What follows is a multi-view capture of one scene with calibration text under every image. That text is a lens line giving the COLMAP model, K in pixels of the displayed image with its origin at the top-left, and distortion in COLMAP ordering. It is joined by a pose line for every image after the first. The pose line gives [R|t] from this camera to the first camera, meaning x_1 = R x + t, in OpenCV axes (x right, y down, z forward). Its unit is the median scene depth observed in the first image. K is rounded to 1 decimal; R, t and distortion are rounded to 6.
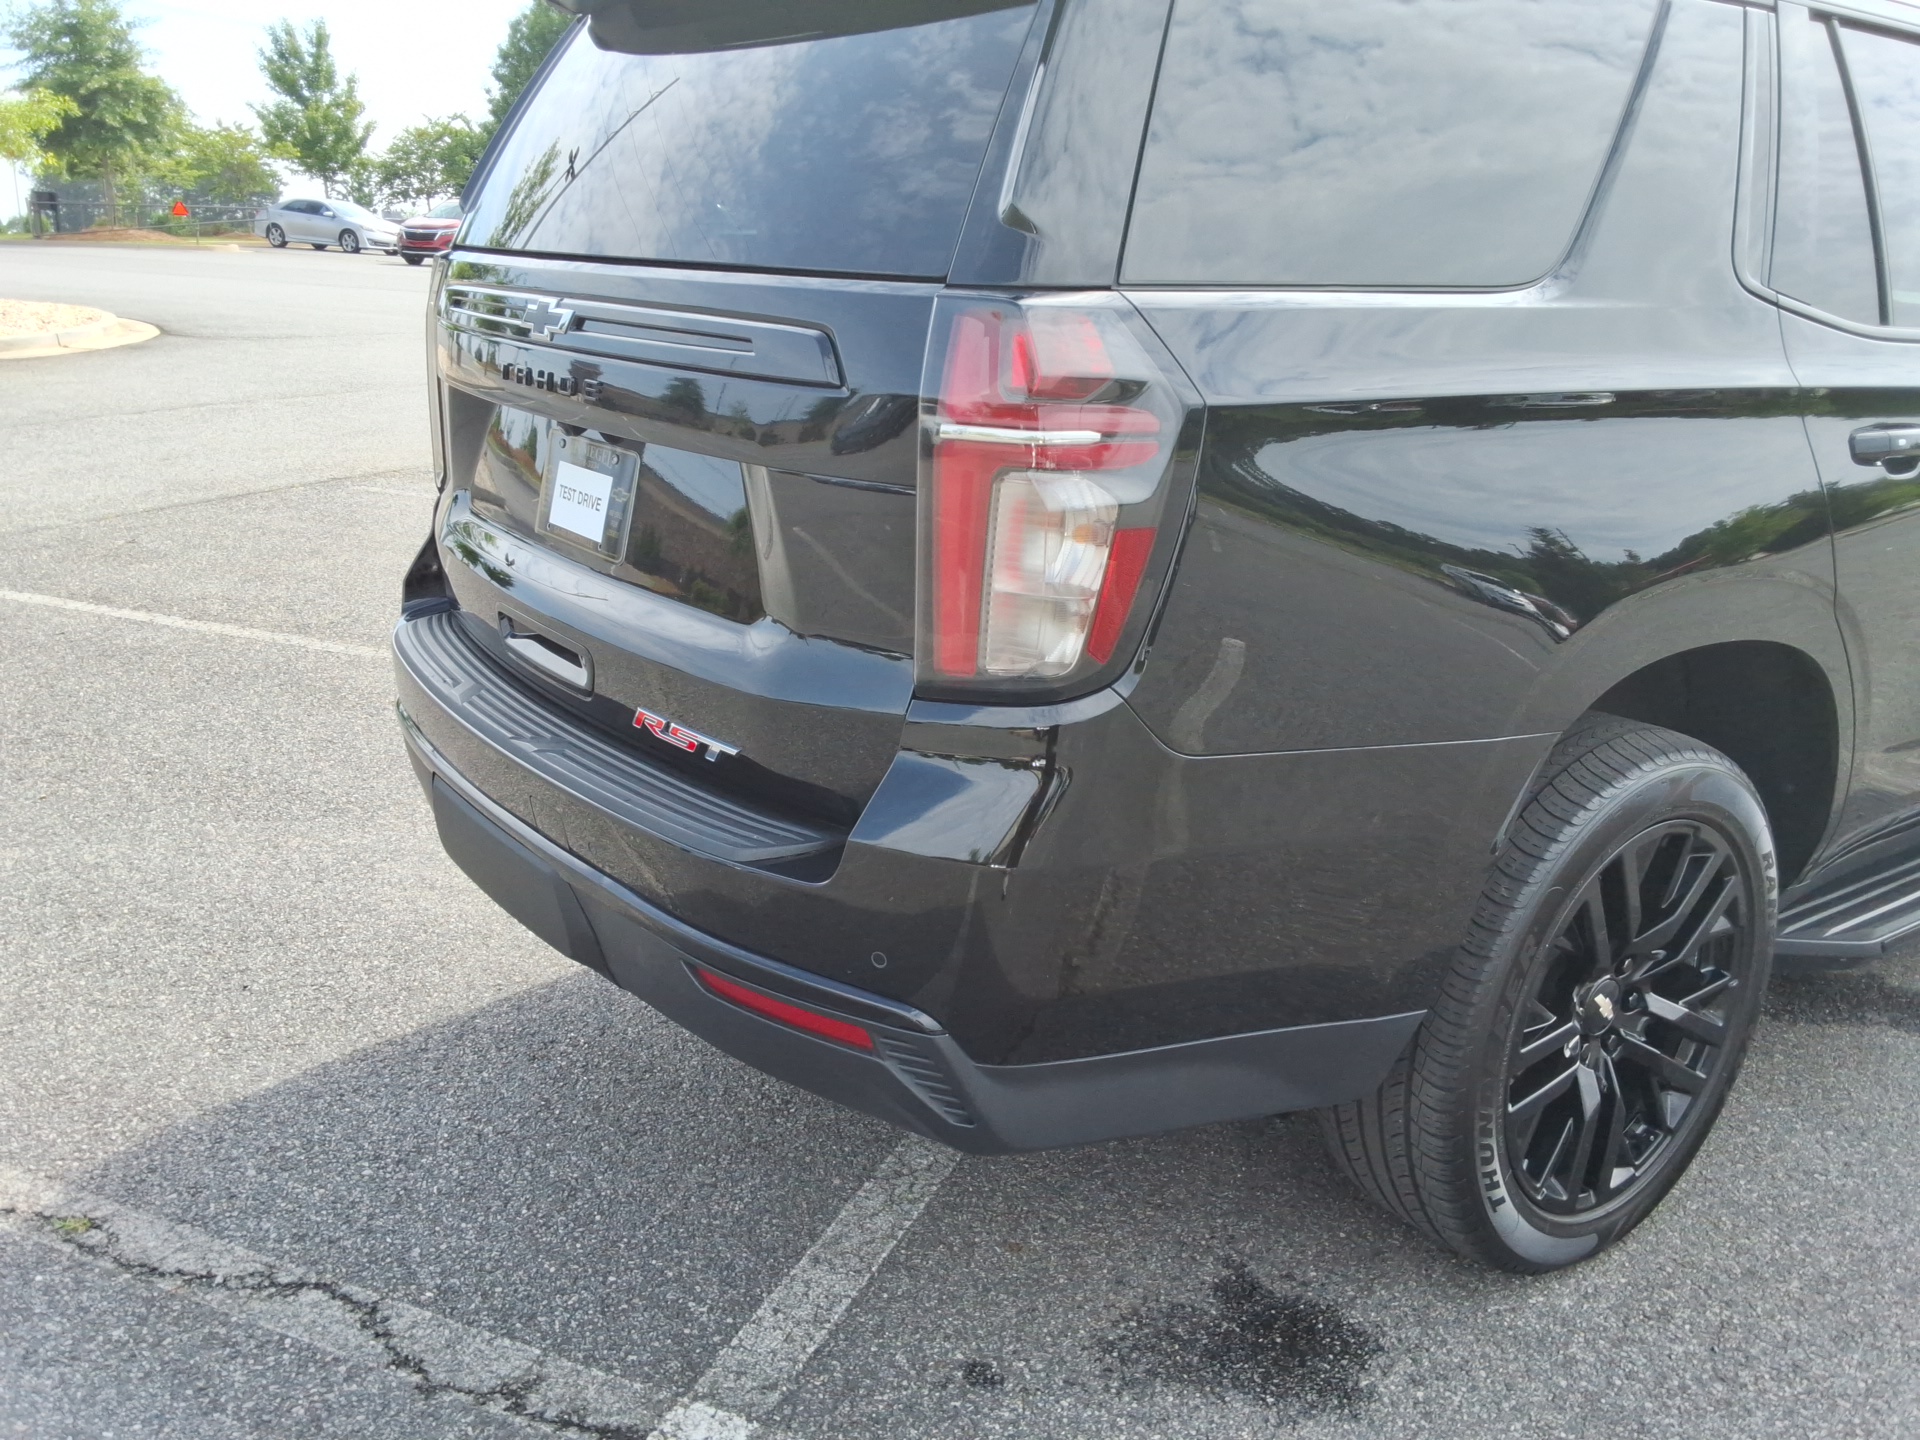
lens RADIAL K [[1541.6, 0, 972.5], [0, 1541.6, 687.3], [0, 0, 1]] dist [0.112307, -0.168461]
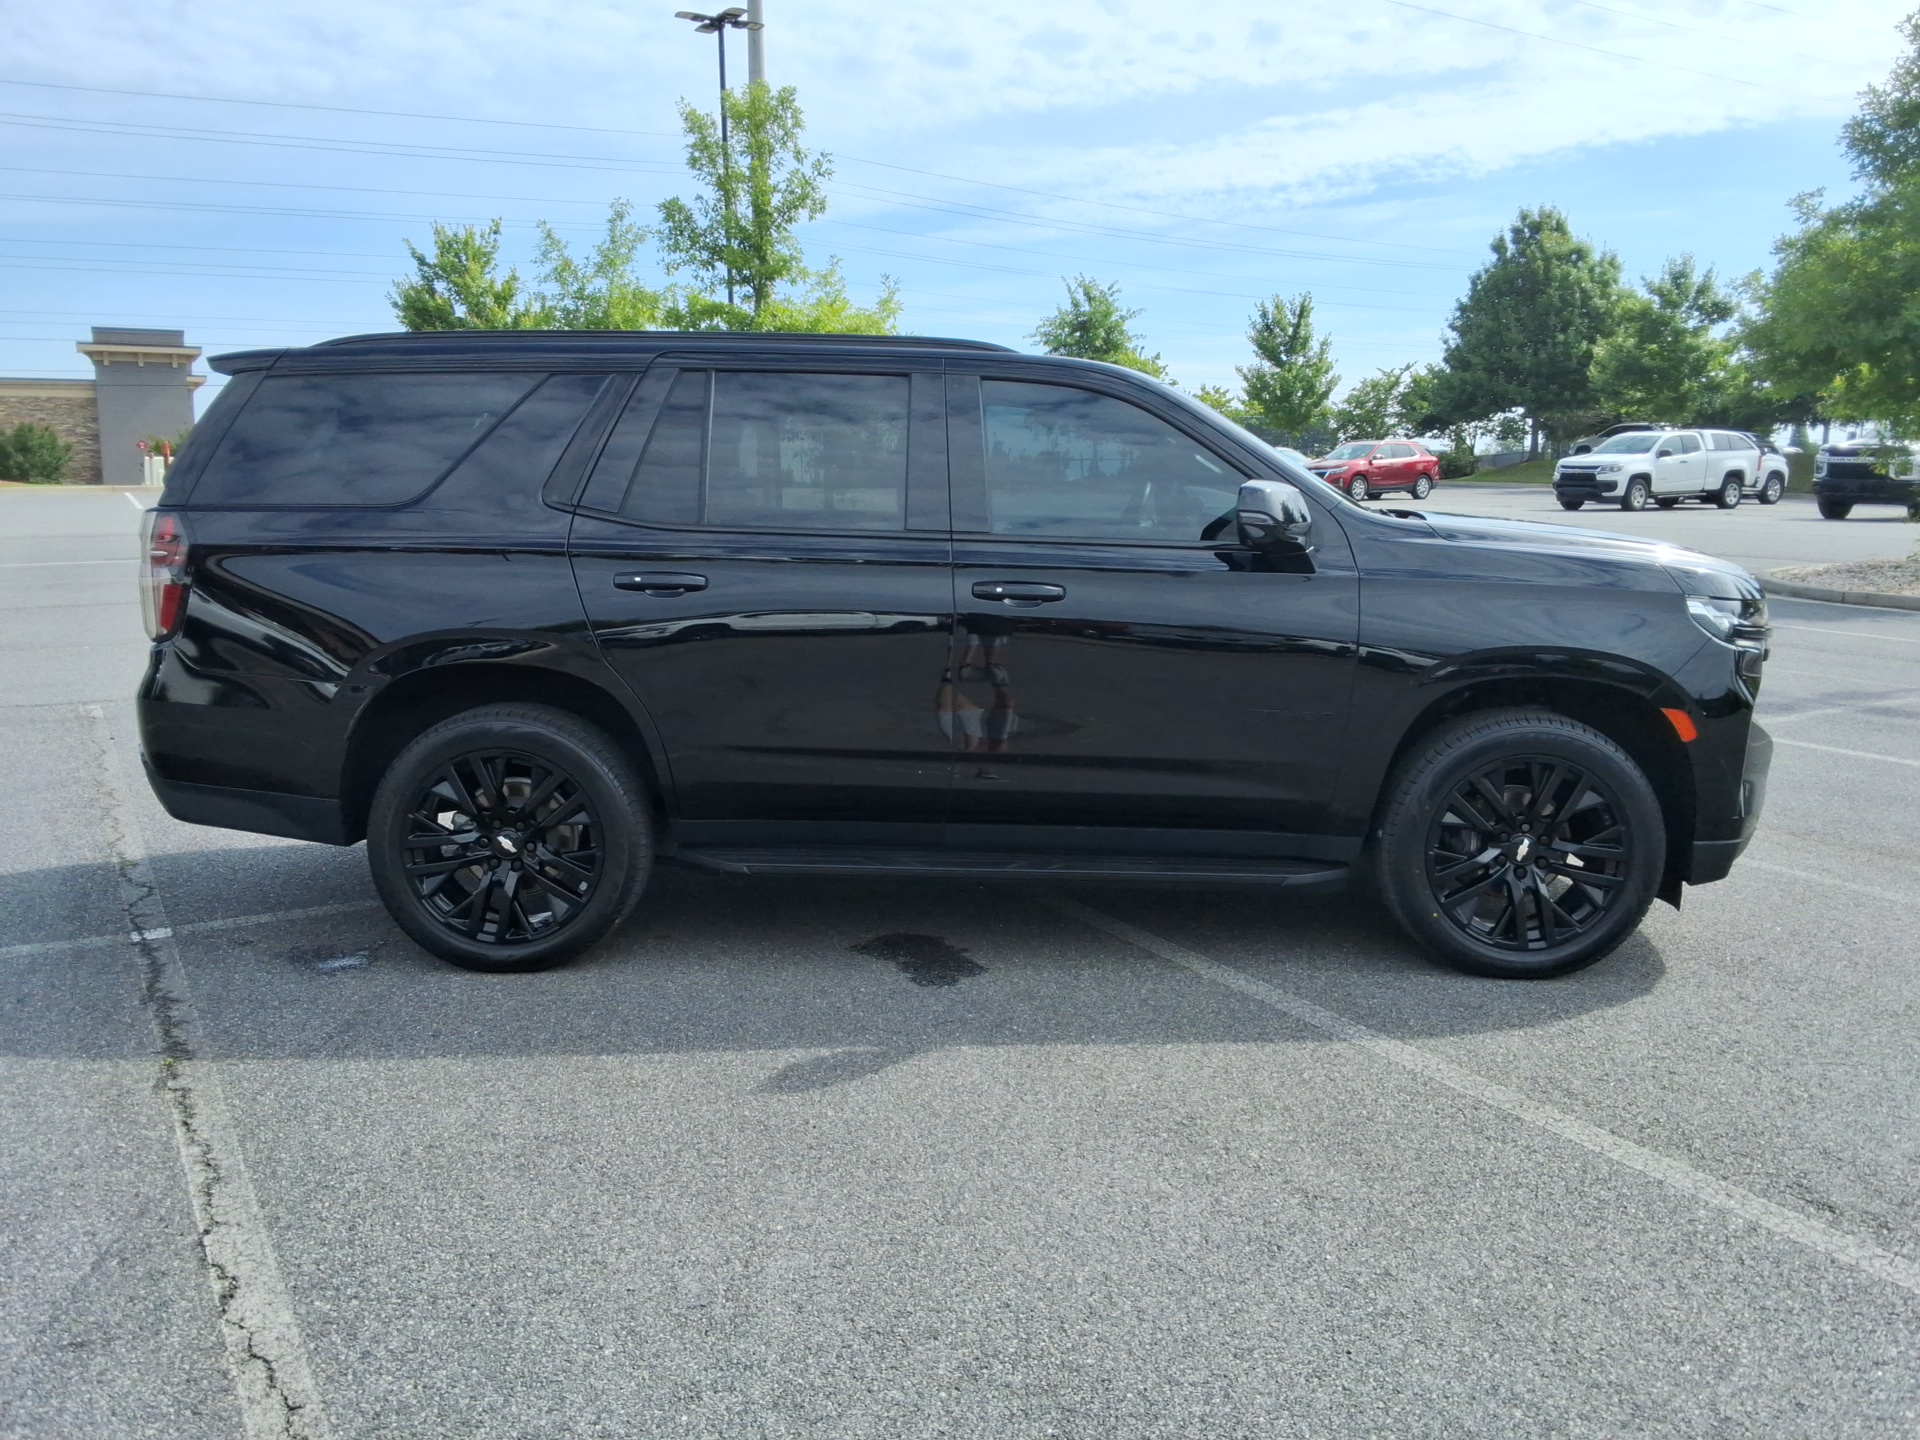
lens RADIAL K [[1541.6, 0, 985.8], [0, 1541.6, 706.4], [0, 0, 1]] dist [0.112307, -0.168461]
pose [[0.804479, 0.062384, -0.590696, 2.101784], [-0.138534, 0.986750, -0.084460, 0.110481], [0.577600, 0.149778, 0.802461, -0.314888]]
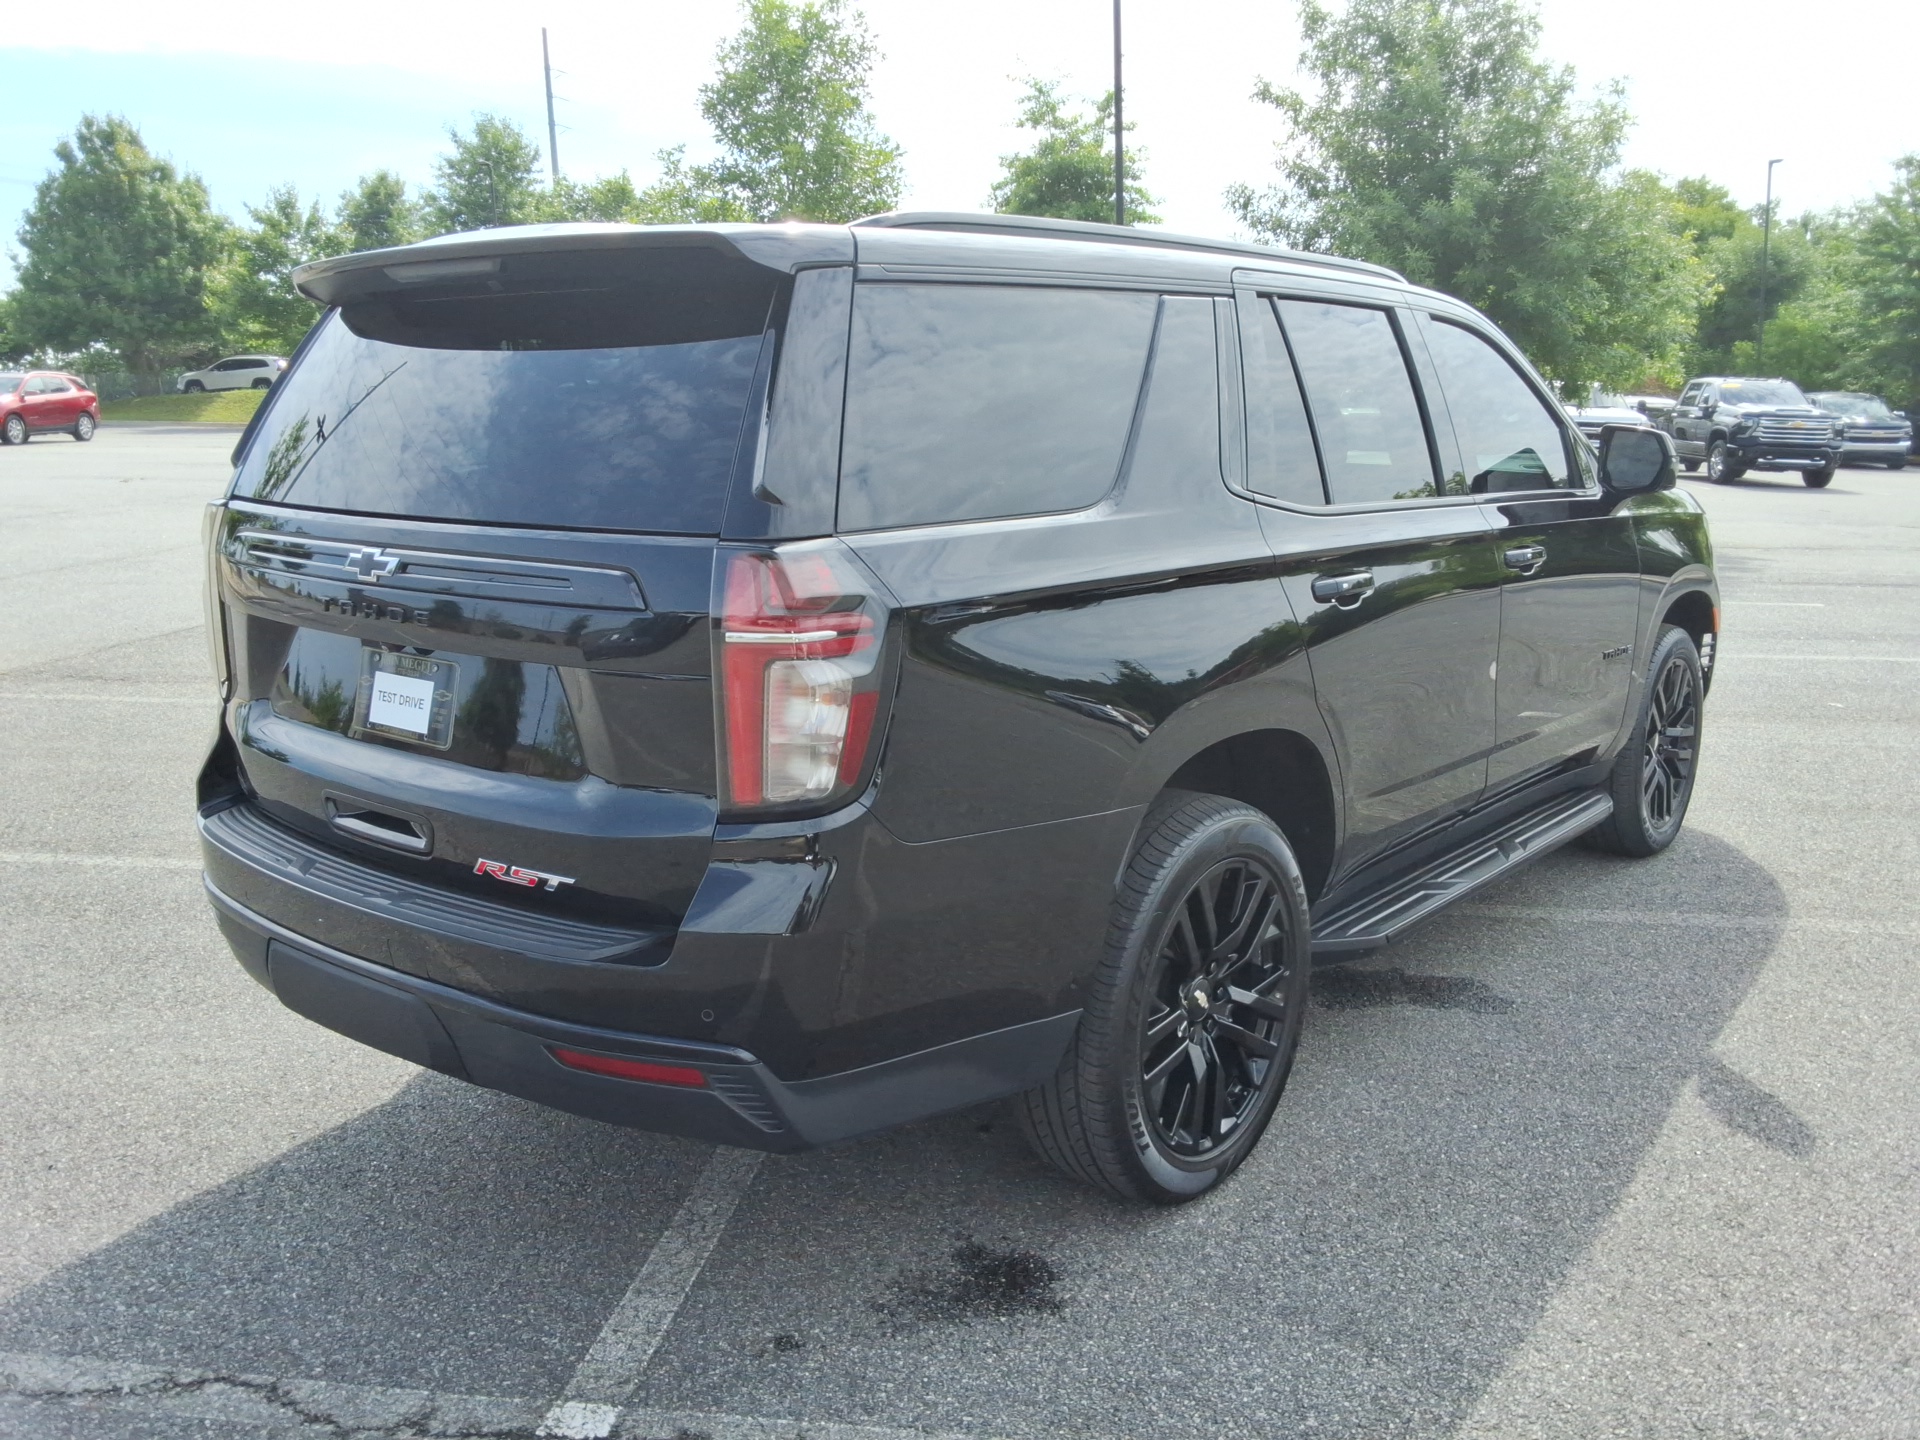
lens RADIAL K [[1541.6, 0, 968.4], [0, 1541.6, 700.0], [0, 0, 1]] dist [0.112307, -0.168461]
pose [[0.967437, -0.085641, 0.238182, -0.101264], [0.103724, 0.992517, -0.064432, 0.006630], [-0.230882, 0.087039, 0.969081, -0.306391]]
